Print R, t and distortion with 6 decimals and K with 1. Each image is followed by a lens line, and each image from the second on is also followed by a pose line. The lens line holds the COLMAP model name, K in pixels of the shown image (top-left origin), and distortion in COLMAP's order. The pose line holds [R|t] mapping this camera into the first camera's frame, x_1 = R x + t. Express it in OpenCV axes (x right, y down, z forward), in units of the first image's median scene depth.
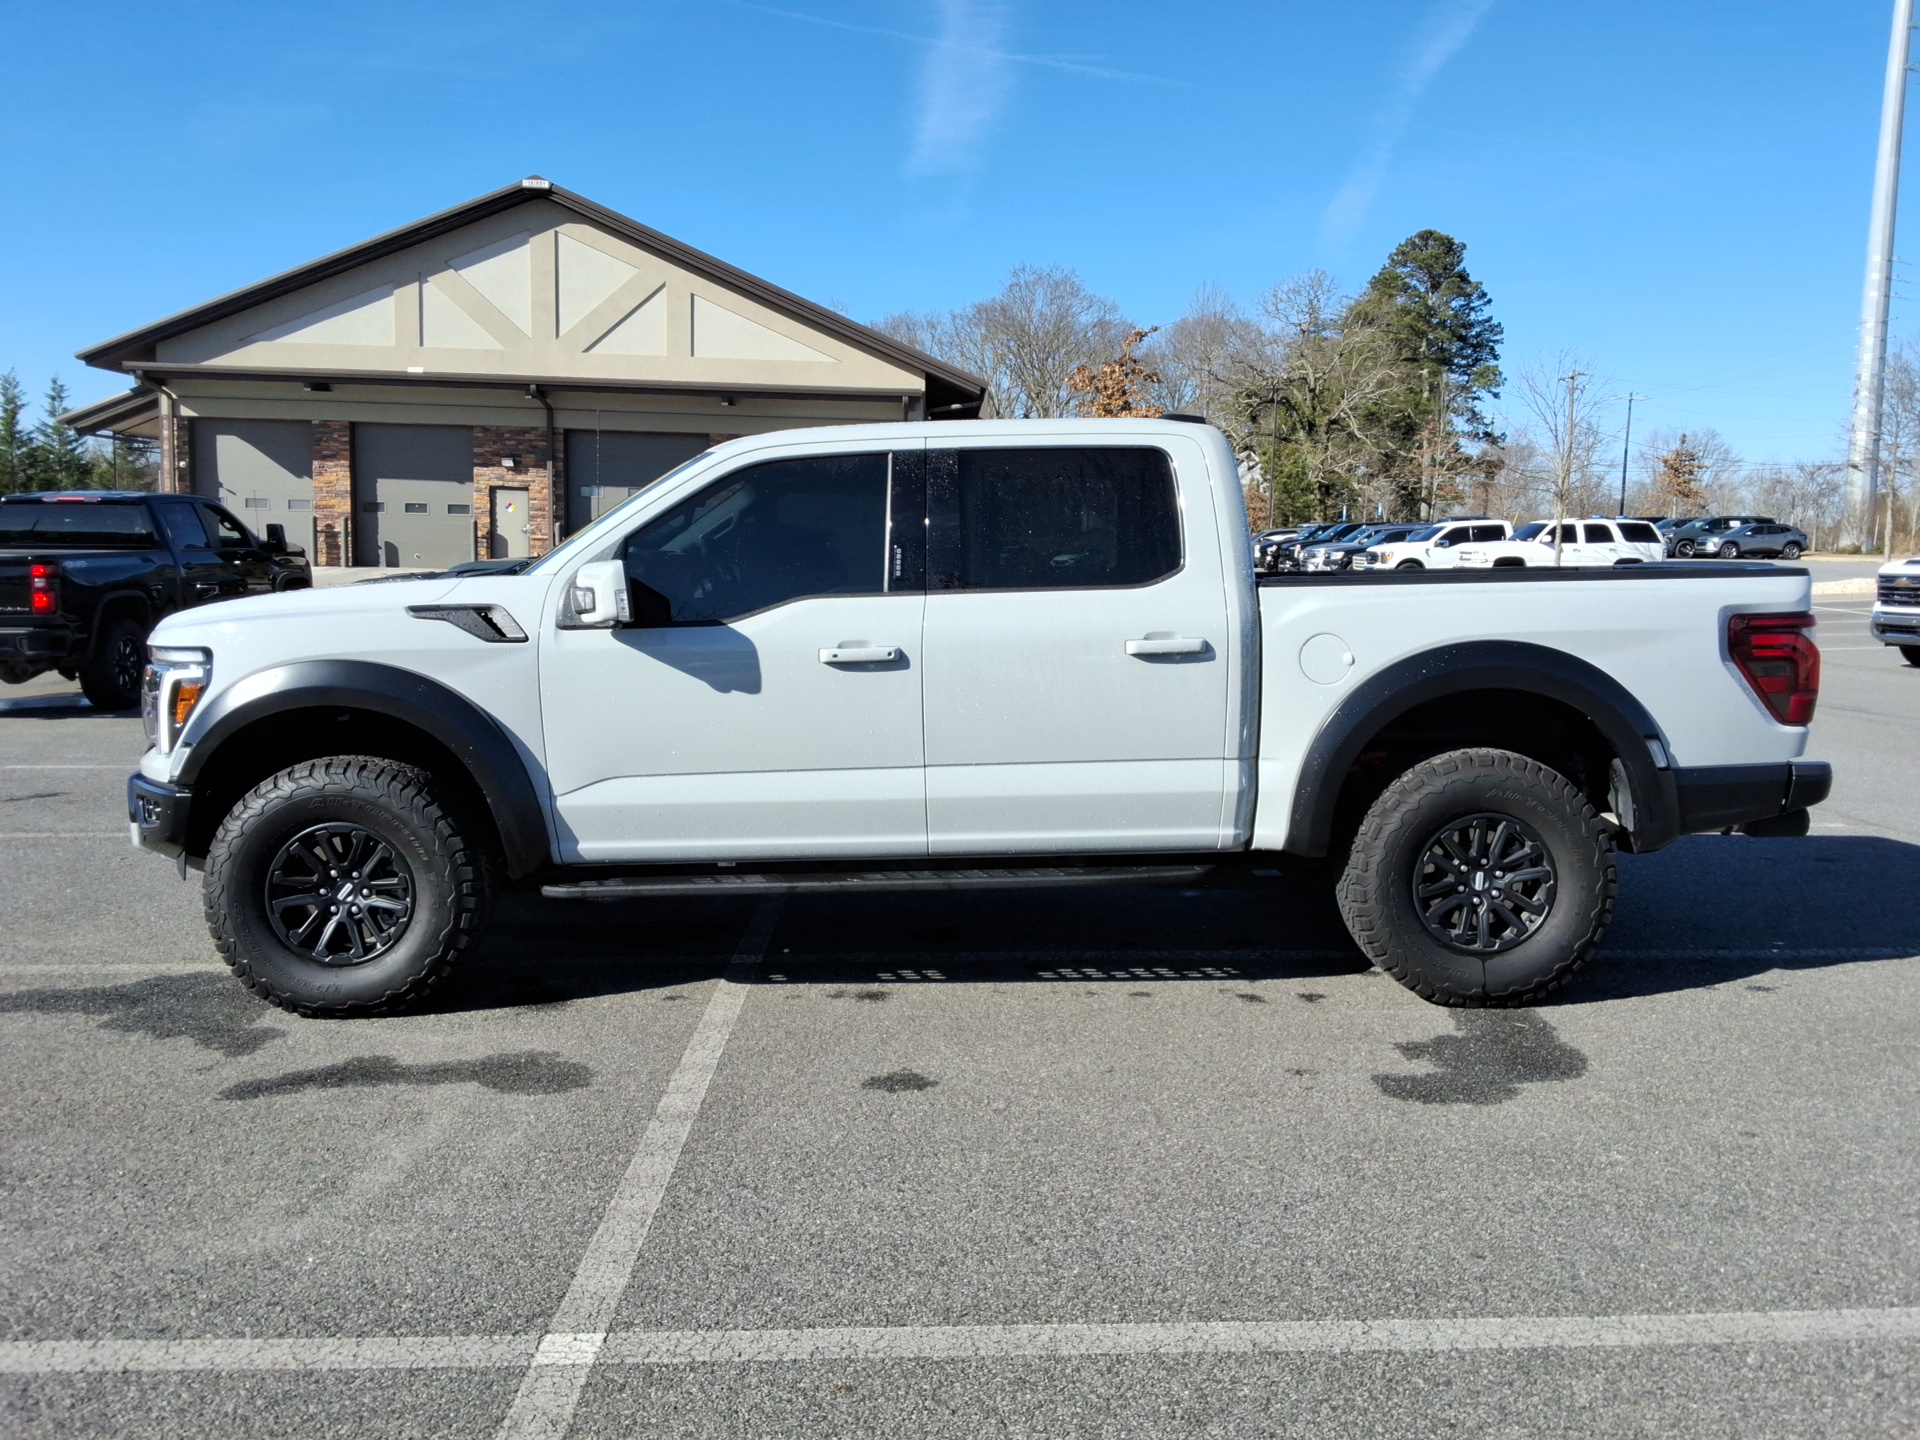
lens RADIAL K [[1522.1, 0, 968.6], [0, 1522.1, 687.4], [0, 0, 1]] dist [0.144813, -0.227719]
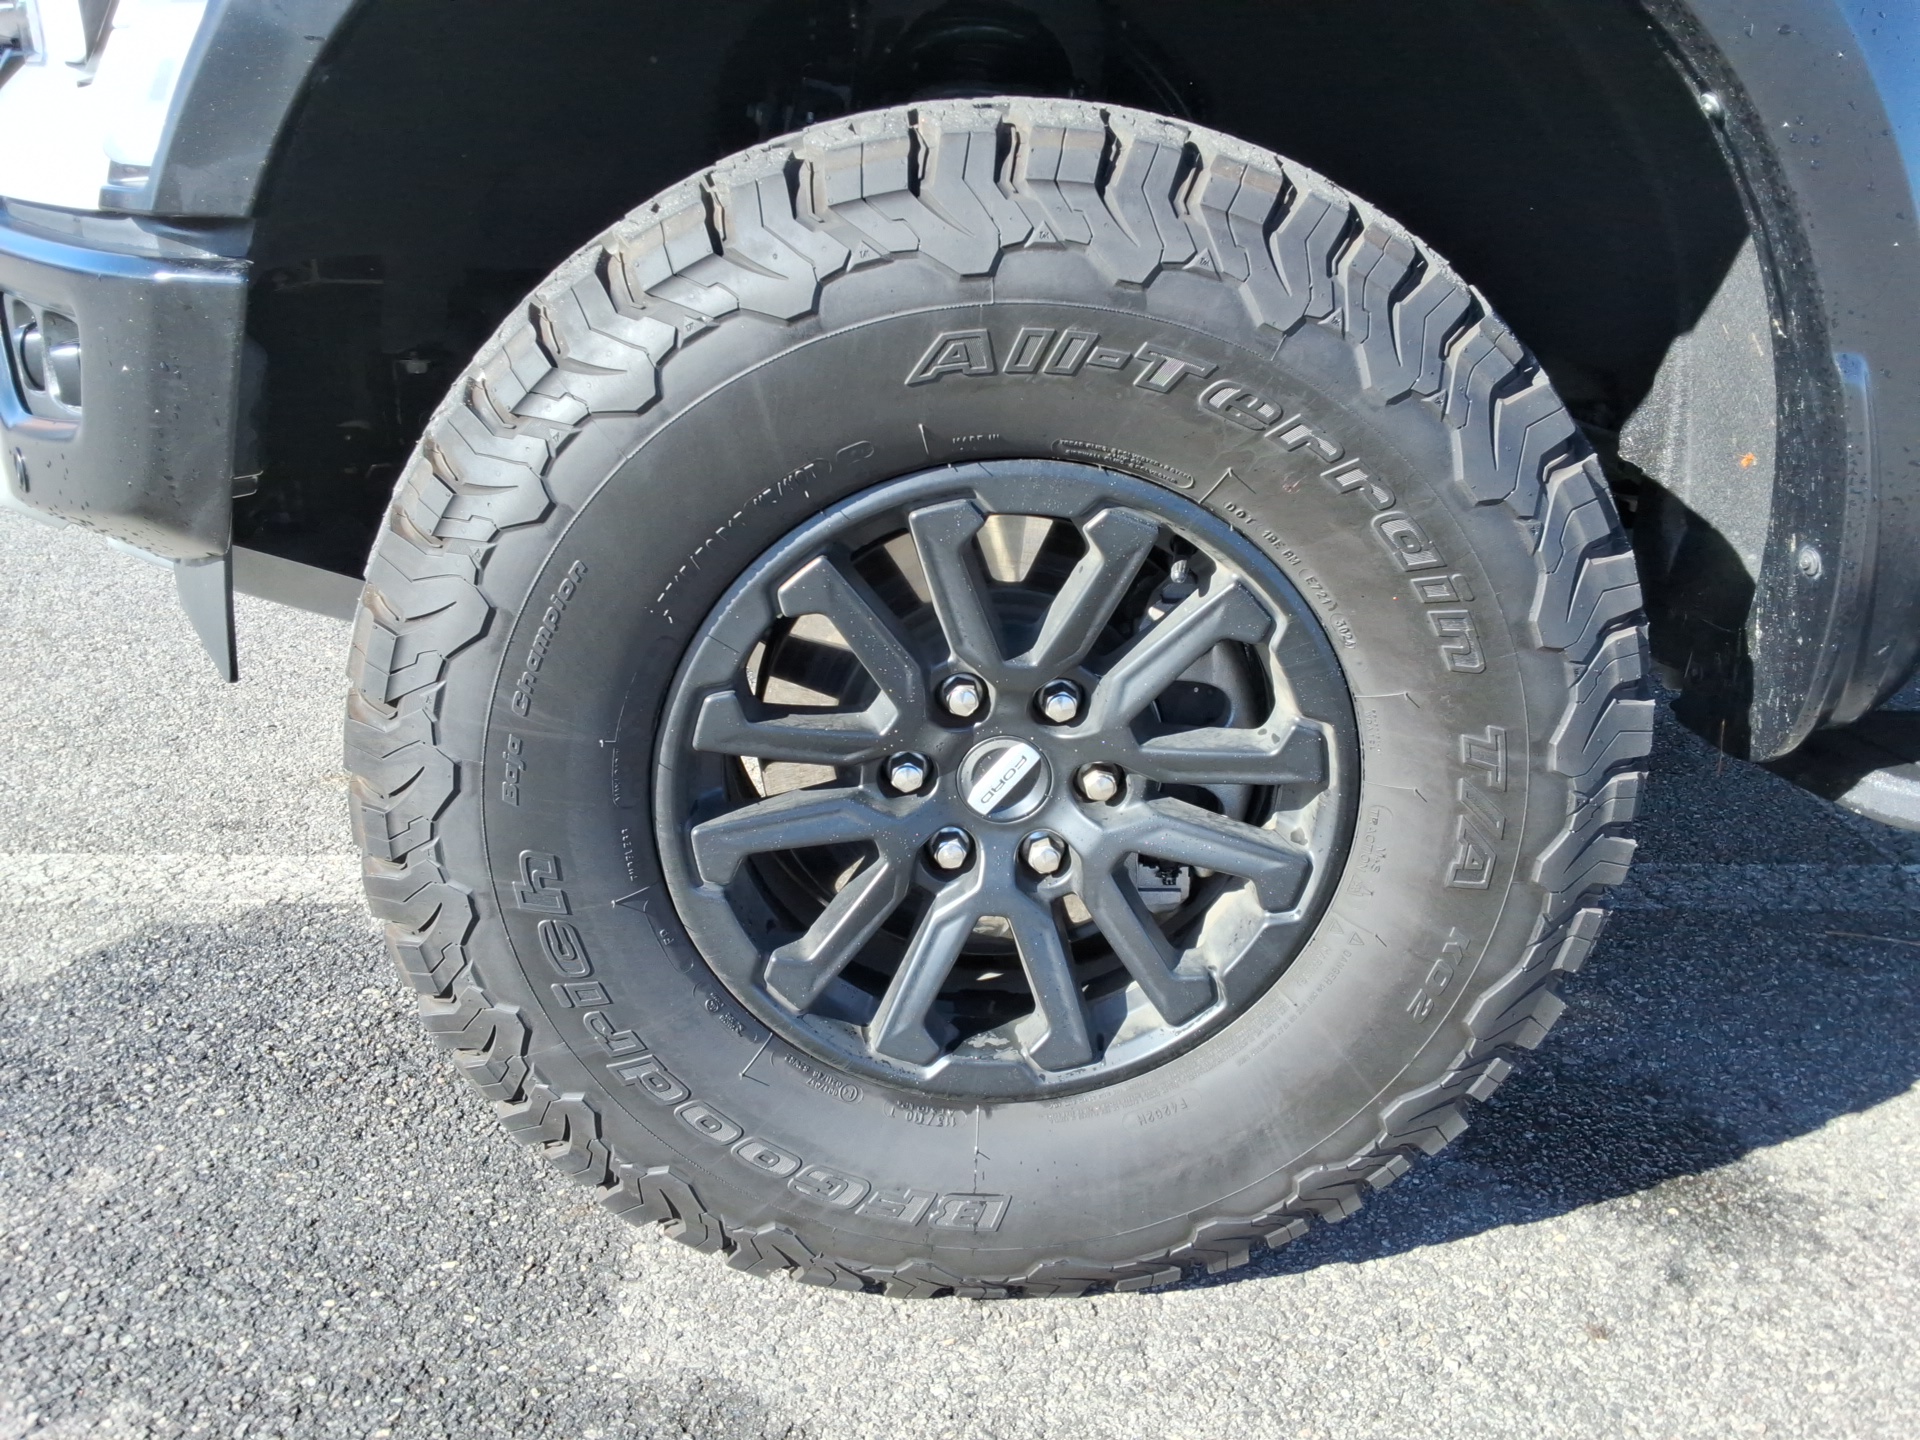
lens RADIAL K [[1522.1, 0, 968.6], [0, 1522.1, 687.4], [0, 0, 1]] dist [0.144813, -0.227719]
pose [[0.999149, 0.025597, 0.032348, -0.418023], [-0.033577, 0.960198, 0.277295, 0.061638], [-0.023963, -0.278145, 0.960240, 0.808210]]
